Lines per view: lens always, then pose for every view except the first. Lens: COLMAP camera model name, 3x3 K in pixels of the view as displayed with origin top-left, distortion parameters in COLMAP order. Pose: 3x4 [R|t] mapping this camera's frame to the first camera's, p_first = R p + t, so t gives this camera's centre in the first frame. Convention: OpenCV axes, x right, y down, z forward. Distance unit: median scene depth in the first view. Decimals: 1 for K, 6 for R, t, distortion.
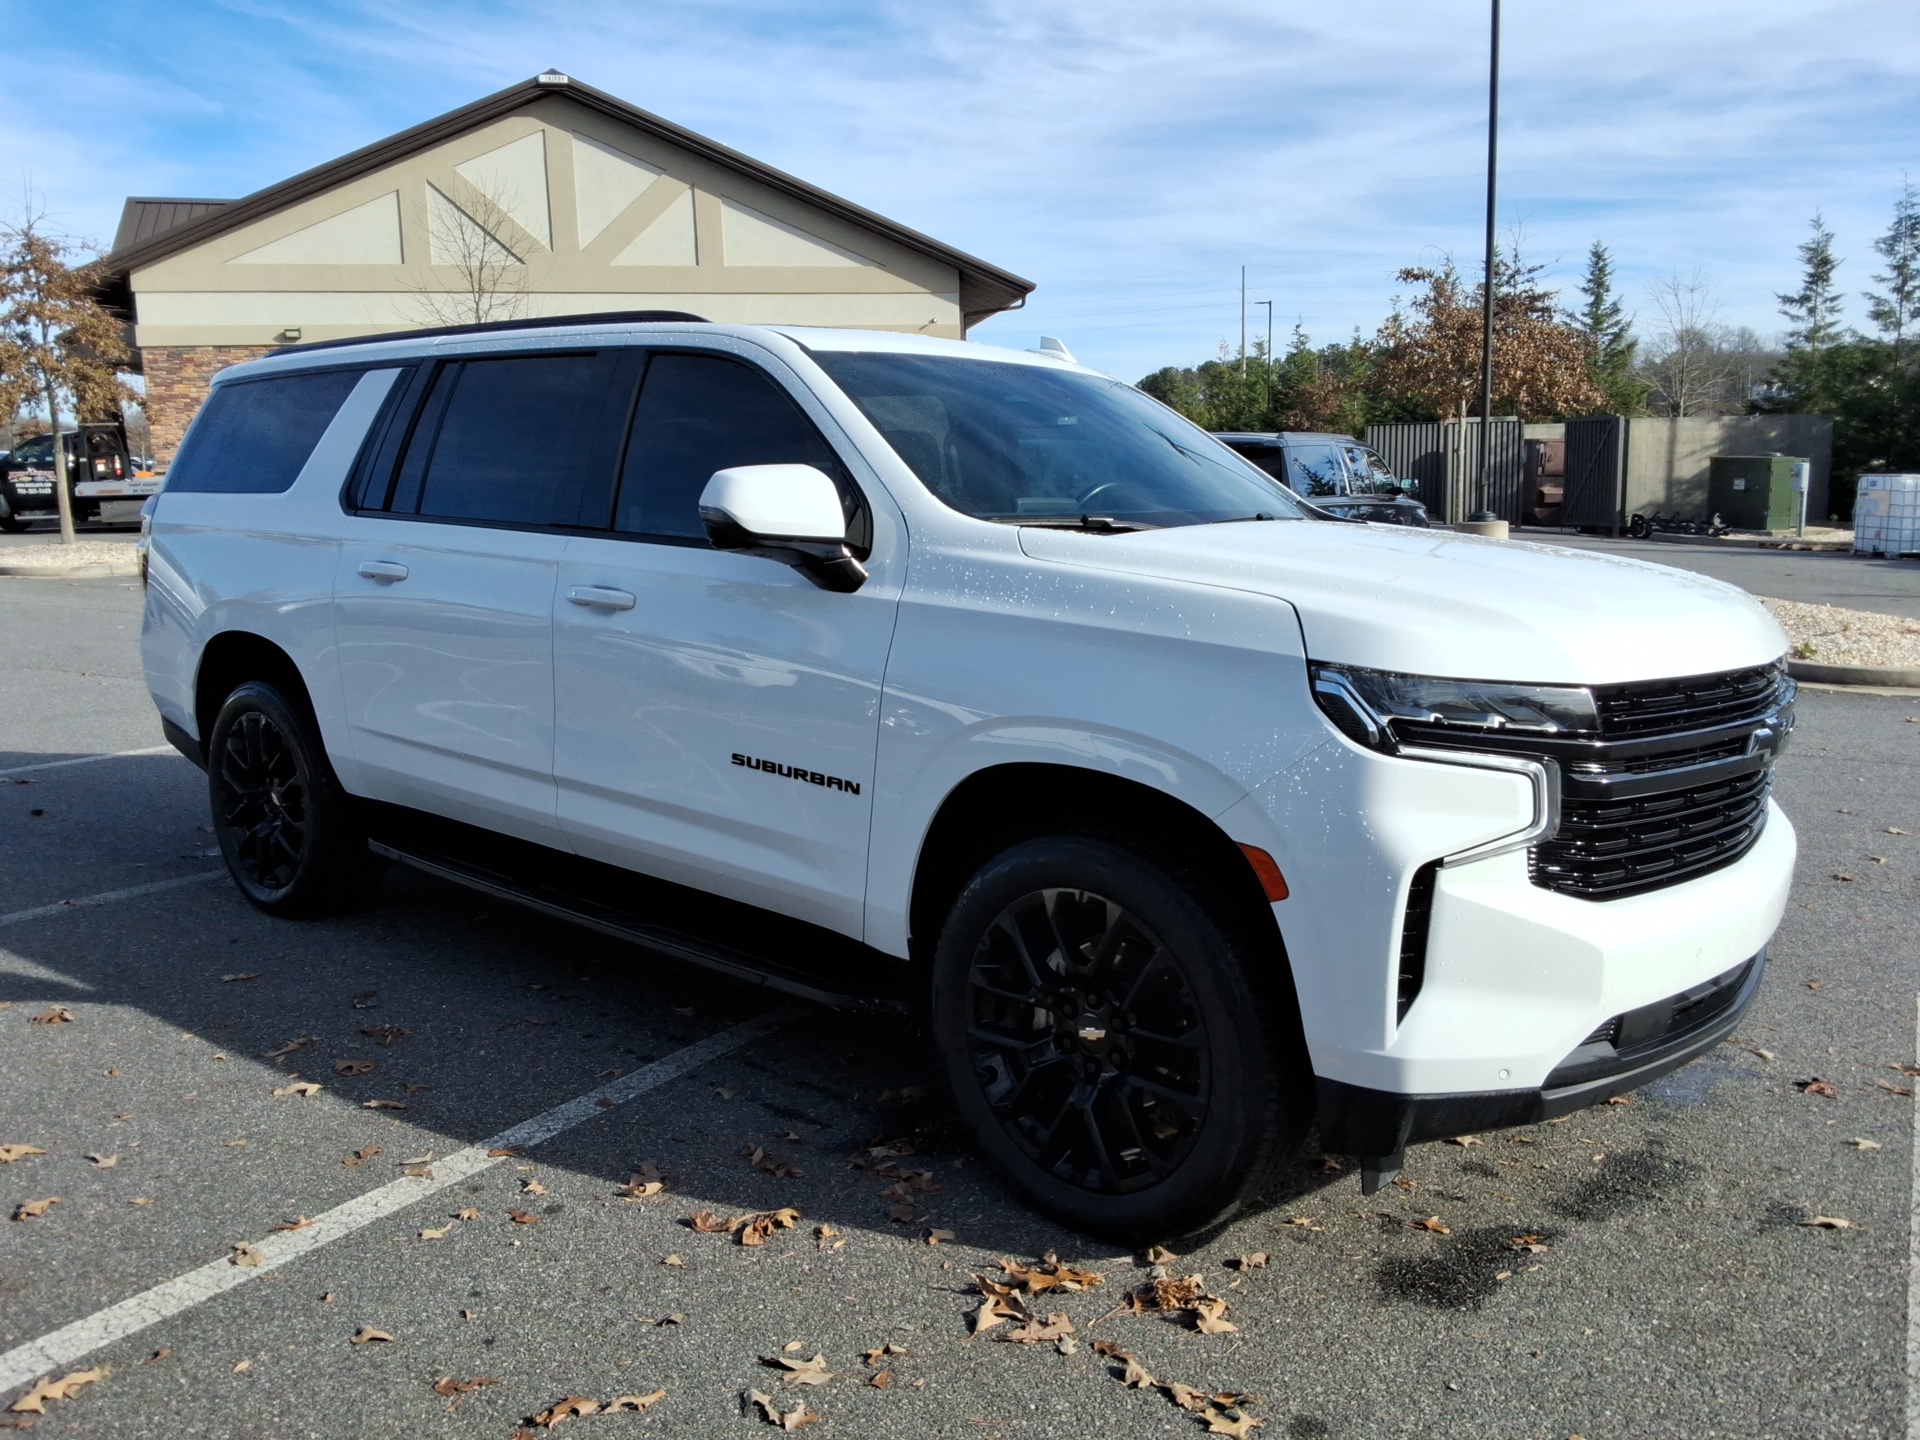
lens RADIAL K [[1557.8, 0, 975.5], [0, 1557.8, 723.6], [0, 0, 1]] dist [0.073359, -0.087771]
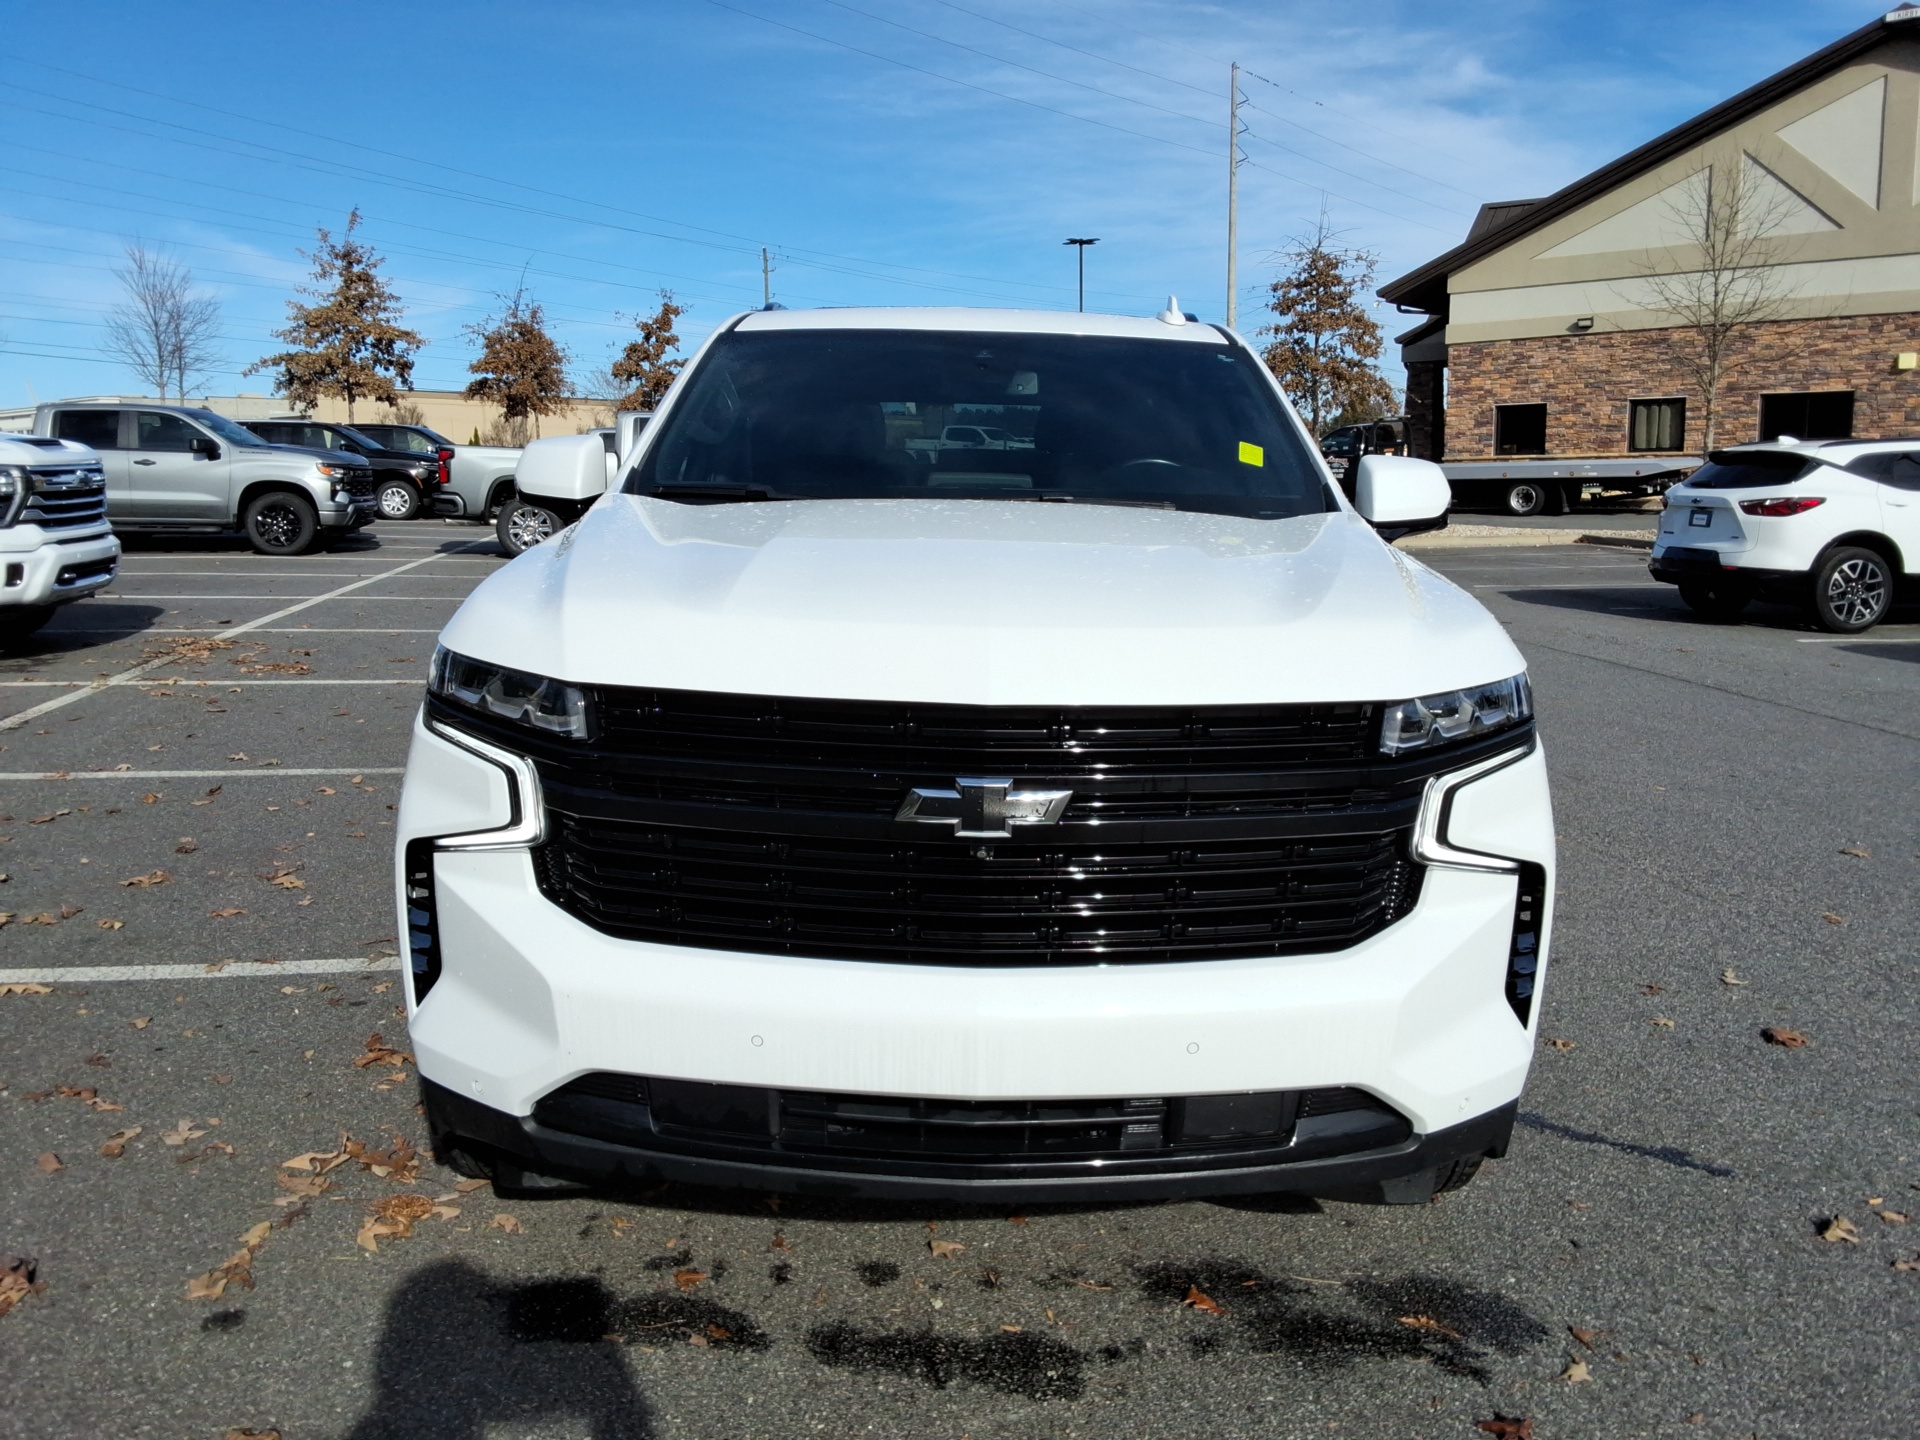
lens RADIAL K [[1557.8, 0, 966.0], [0, 1557.8, 708.6], [0, 0, 1]] dist [0.073359, -0.087771]
pose [[0.649430, 0.130199, -0.749193, 0.102449], [-0.132326, 0.989551, 0.057264, -0.007619], [0.748820, 0.061949, 0.659872, 0.050475]]
